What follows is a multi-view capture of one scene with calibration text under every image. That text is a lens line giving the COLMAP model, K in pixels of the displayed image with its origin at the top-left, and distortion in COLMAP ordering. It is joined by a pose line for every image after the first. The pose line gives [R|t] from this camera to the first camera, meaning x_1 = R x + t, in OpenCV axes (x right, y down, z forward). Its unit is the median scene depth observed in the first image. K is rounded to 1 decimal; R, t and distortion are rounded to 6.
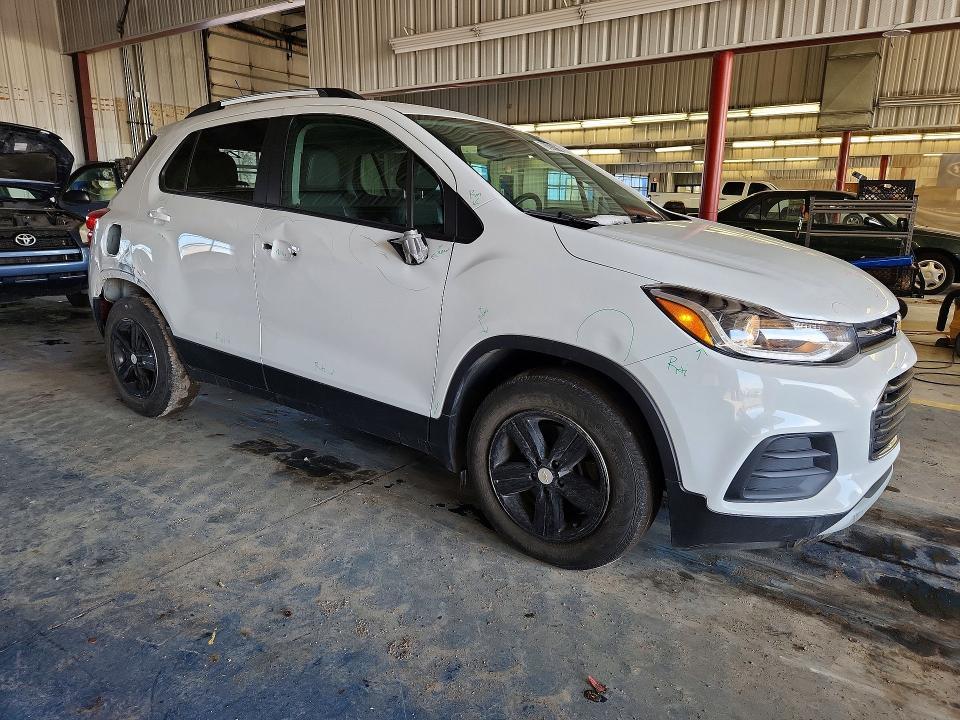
lens RADIAL K [[696.8, 0, 485.8], [0, 696.8, 356.9], [0, 0, 1]] dist [0.036360, -0.004471]
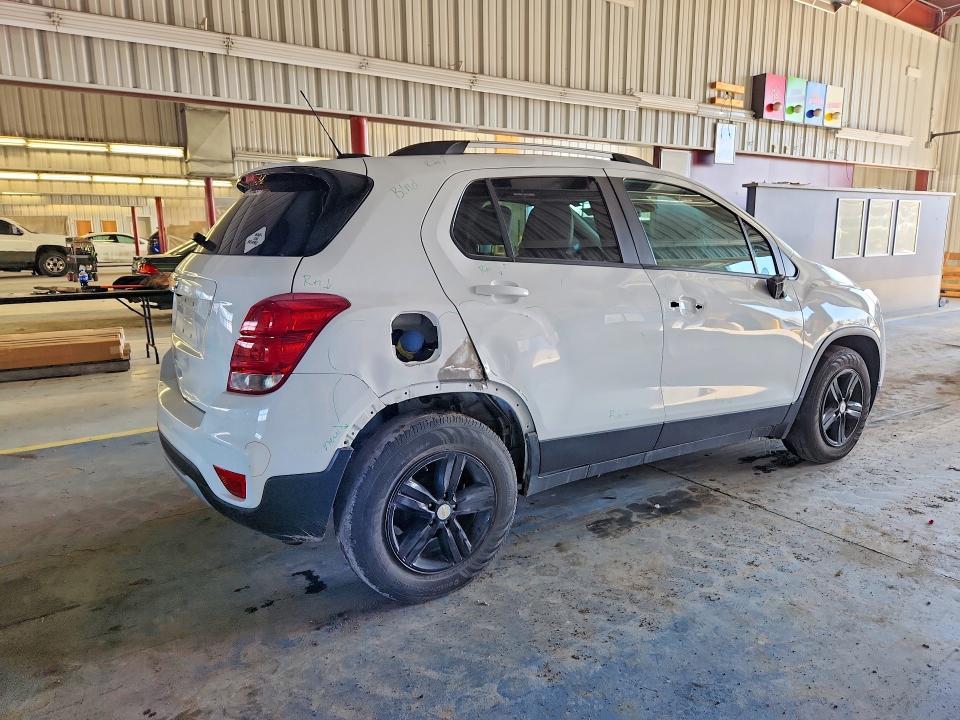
lens RADIAL K [[696.8, 0, 485.0], [0, 696.8, 359.2], [0, 0, 1]] dist [0.036360, -0.004471]
pose [[0.314445, -0.182582, 0.931552, -0.425530], [0.219849, 0.968655, 0.115644, -0.080771], [-0.923467, 0.168437, 0.344729, 0.285625]]
